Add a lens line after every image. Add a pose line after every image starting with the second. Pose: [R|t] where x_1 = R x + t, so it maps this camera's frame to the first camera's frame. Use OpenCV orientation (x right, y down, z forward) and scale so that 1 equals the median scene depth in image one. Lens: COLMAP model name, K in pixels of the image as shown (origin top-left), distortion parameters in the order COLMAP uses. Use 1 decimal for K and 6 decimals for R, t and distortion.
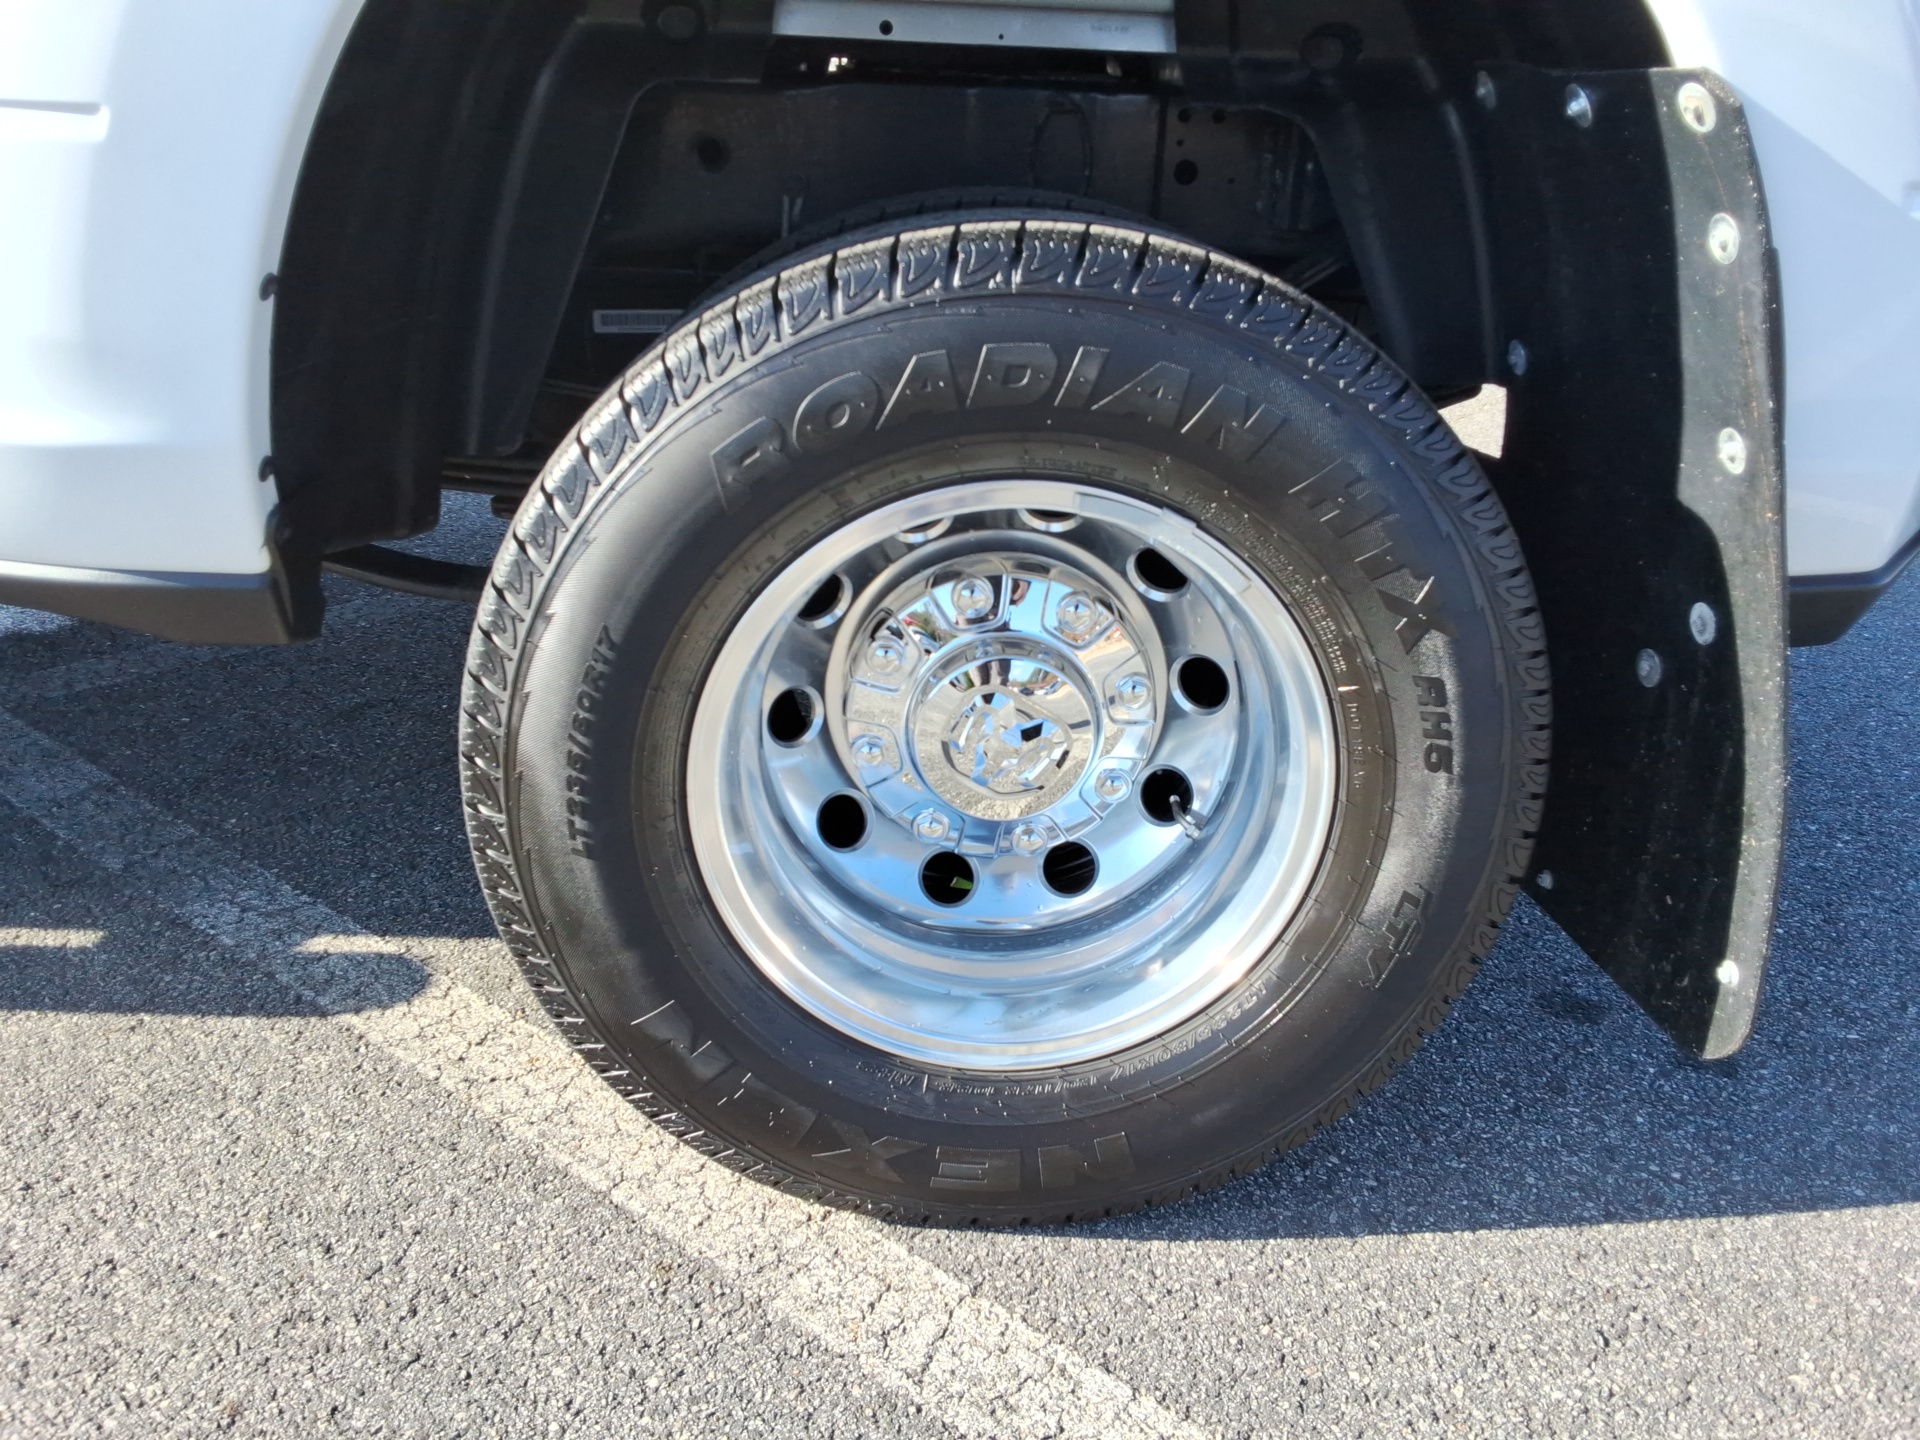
lens RADIAL K [[1534.1, 0, 960.0], [0, 1534.1, 720.0], [0, 0, 1]] dist [0.110715, -0.134441]
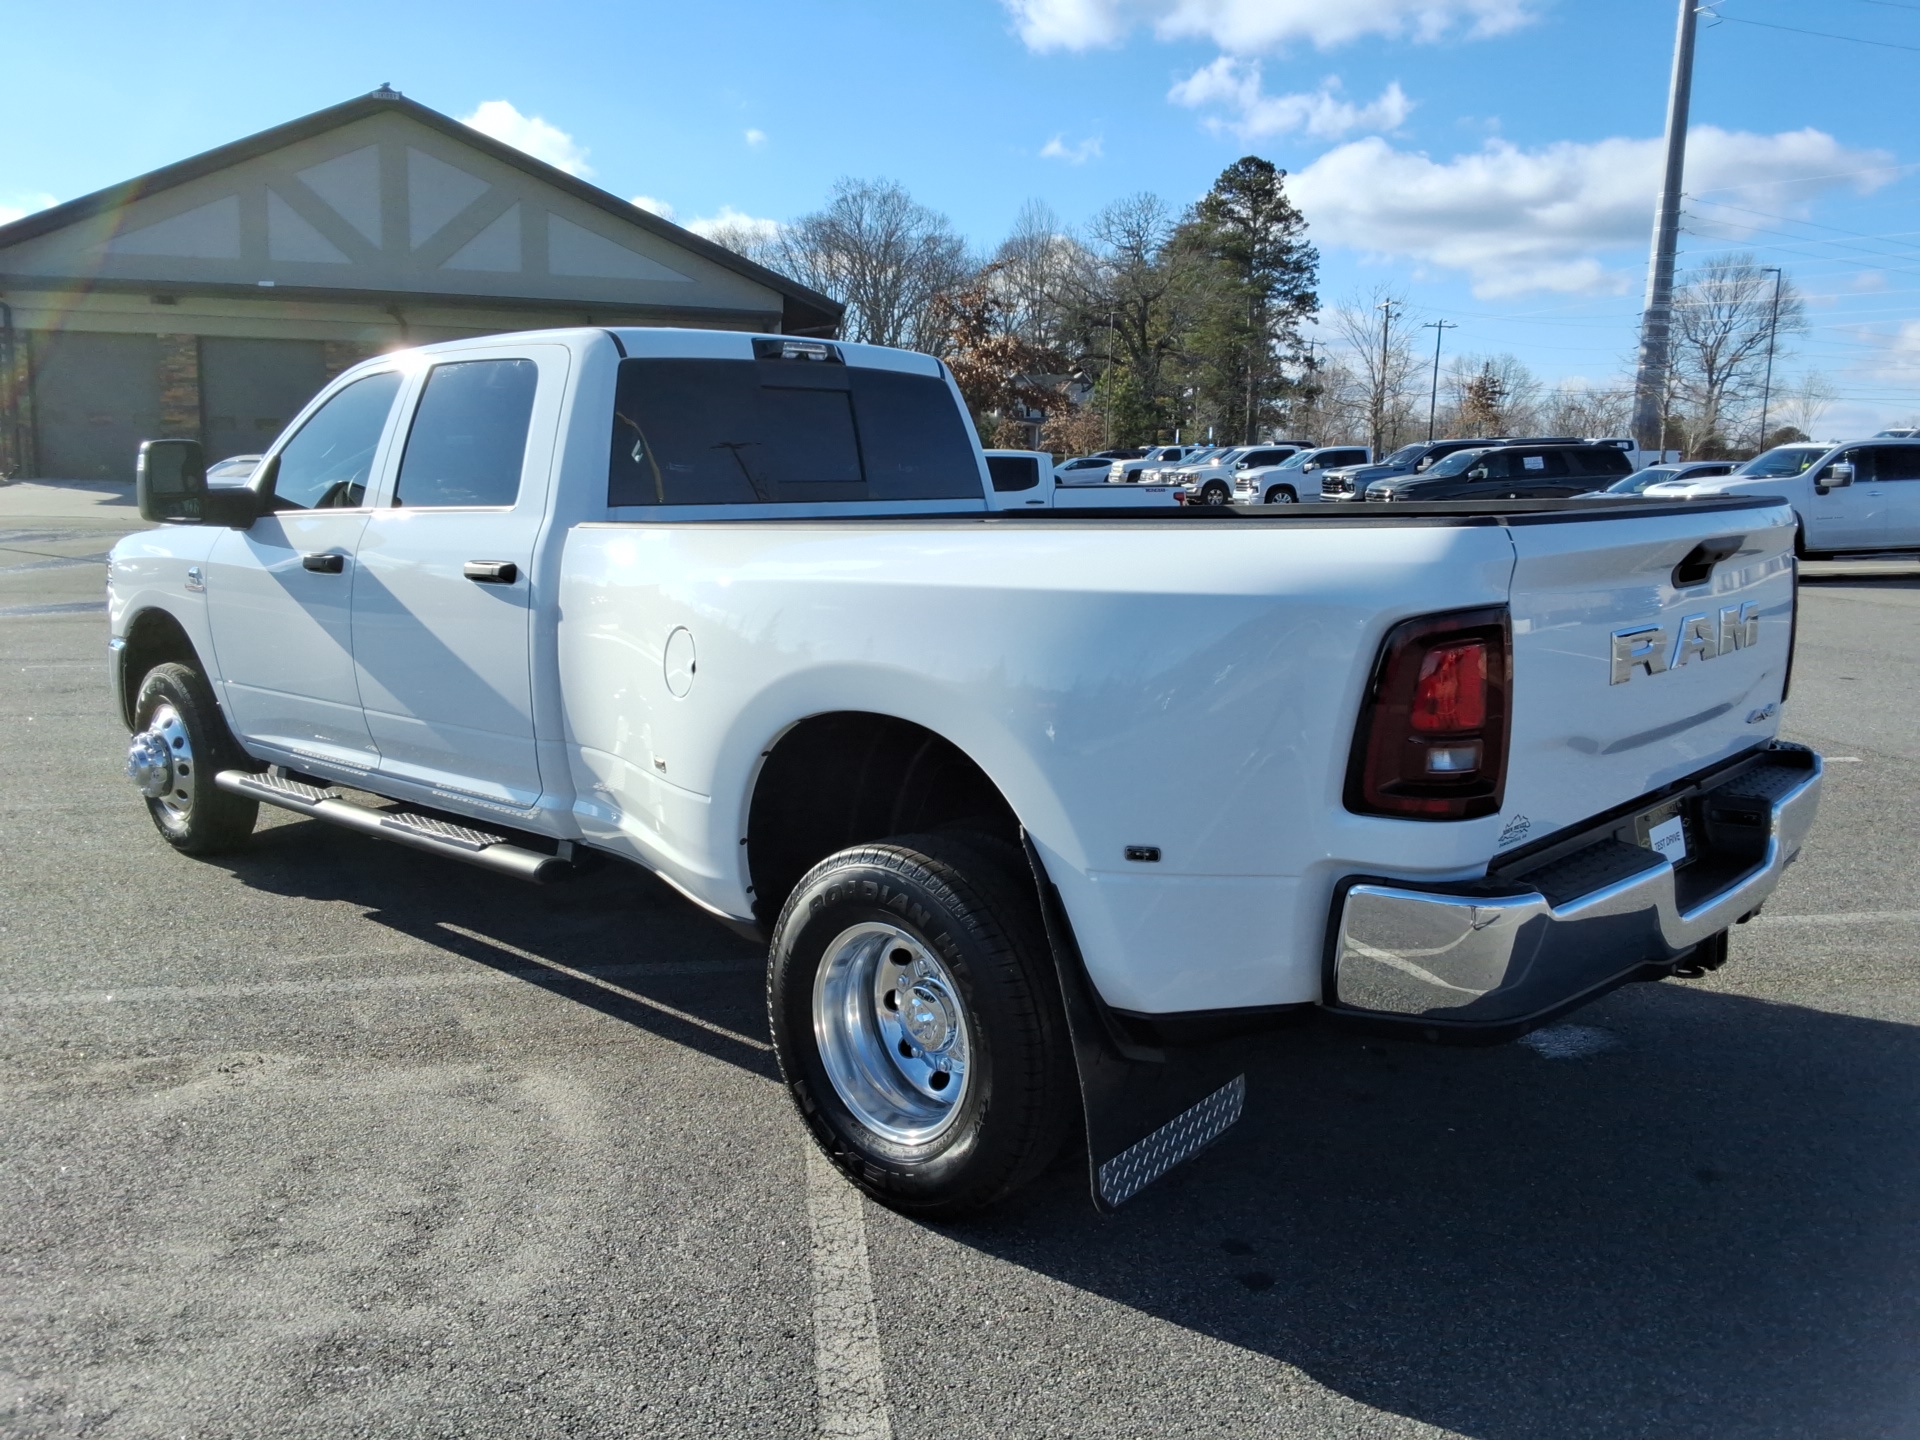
lens RADIAL K [[1503.2, 0, 987.3], [0, 1503.2, 715.0], [0, 0, 1]] dist [0.080864, -0.146082]
pose [[0.711288, 0.049517, -0.701155, 2.043431], [-0.227167, 0.960179, -0.162641, -0.101173], [0.665180, 0.274964, 0.694212, -0.968030]]
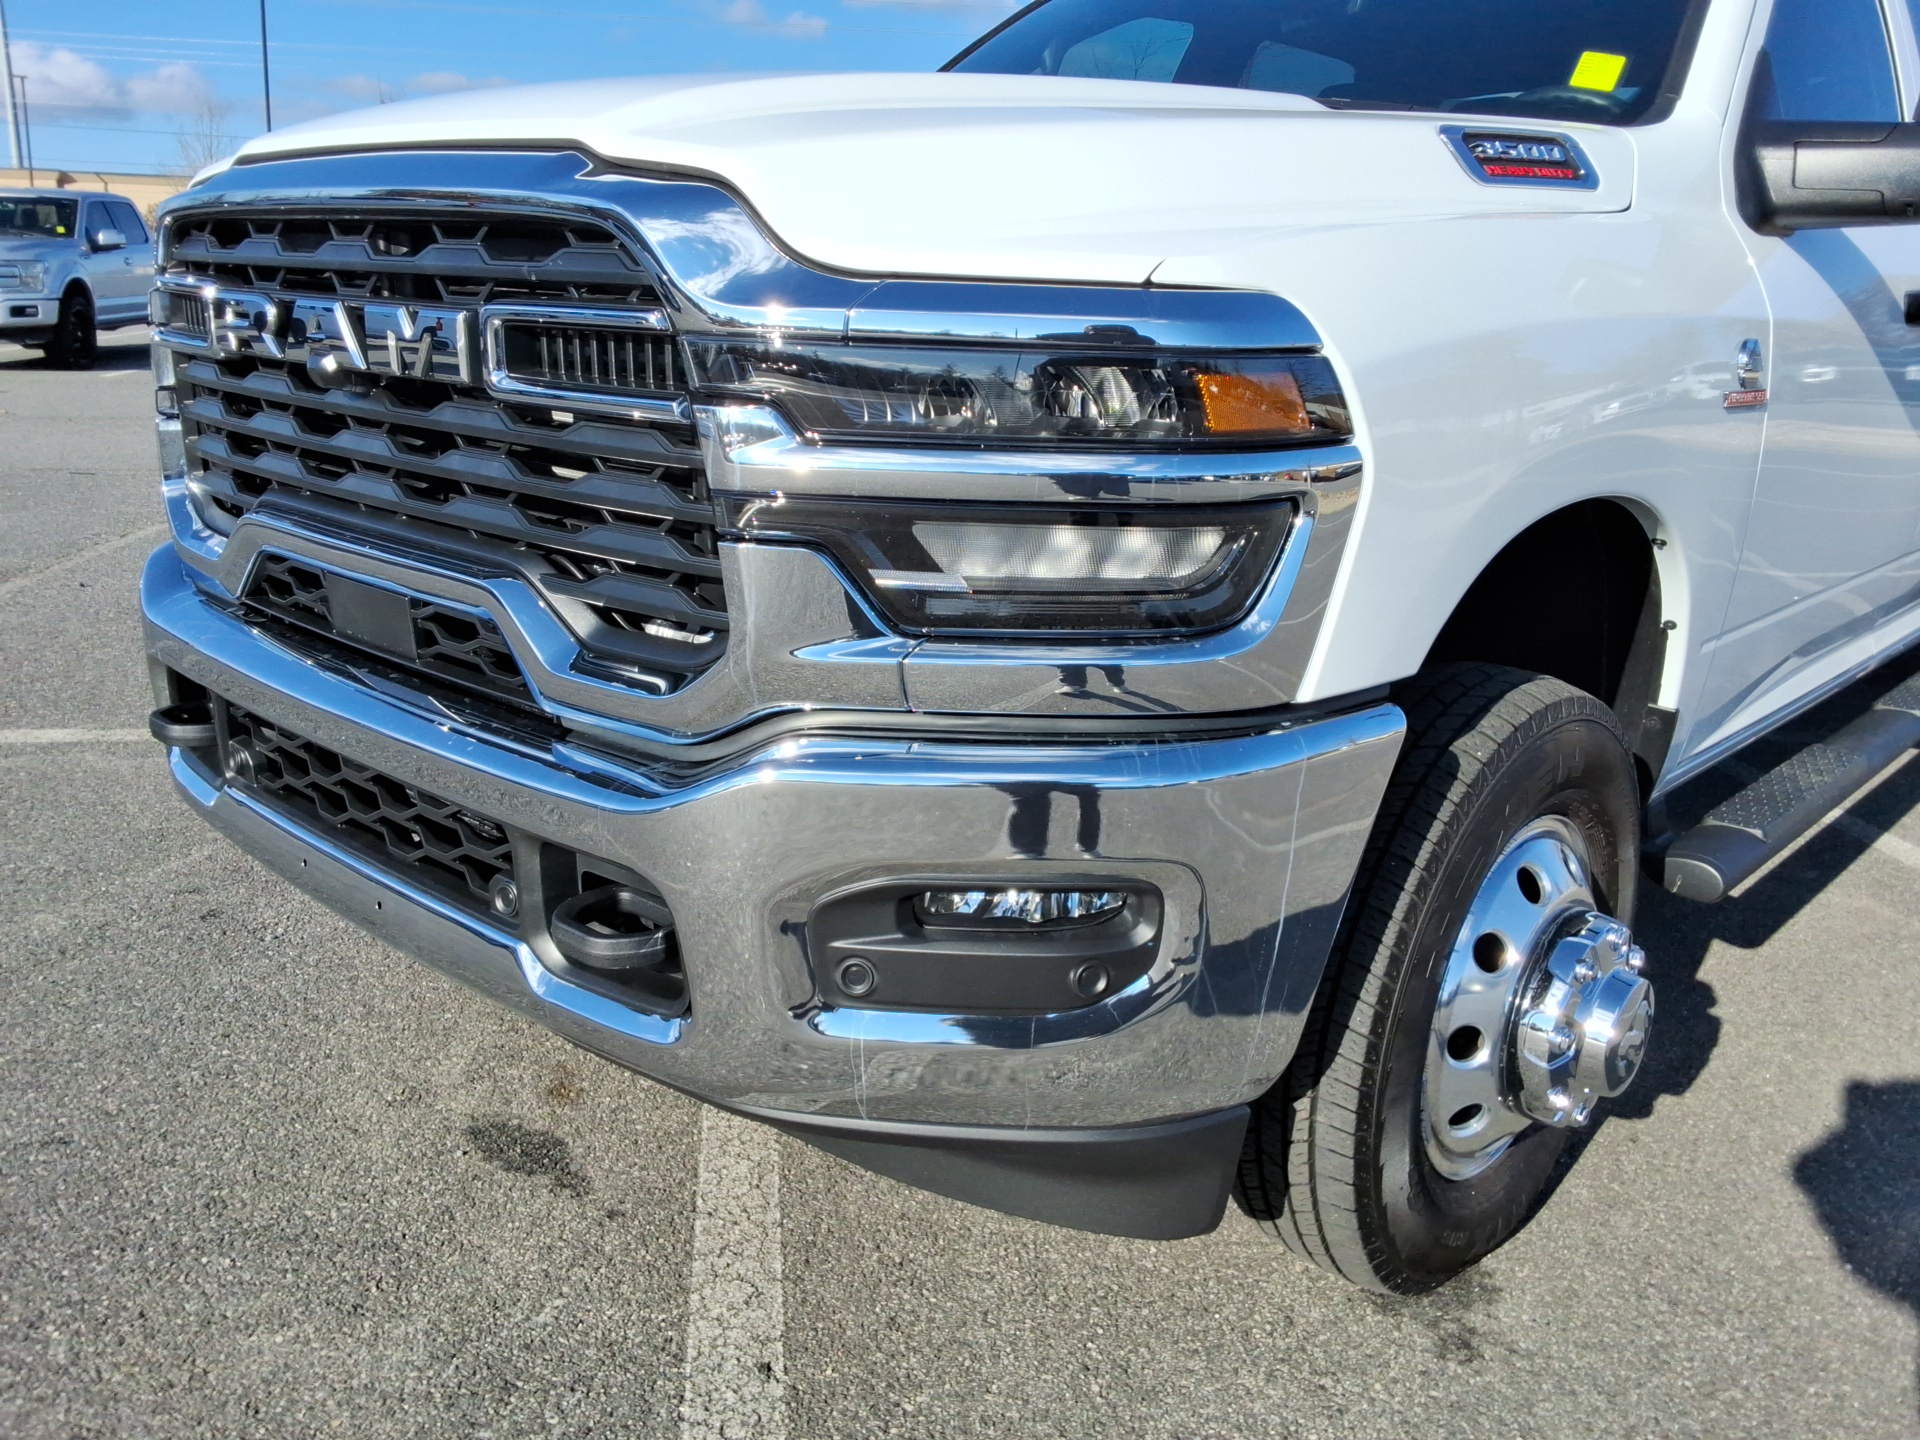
lens RADIAL K [[1532.4, 0, 959.0], [0, 1532.4, 698.7], [0, 0, 1]] dist [0.122127, -0.168027]
pose [[0.707607, -0.210137, 0.674637, -5.181492], [0.277414, 0.960715, 0.008273, -0.648025], [-0.649873, 0.181299, 0.738103, -0.023353]]
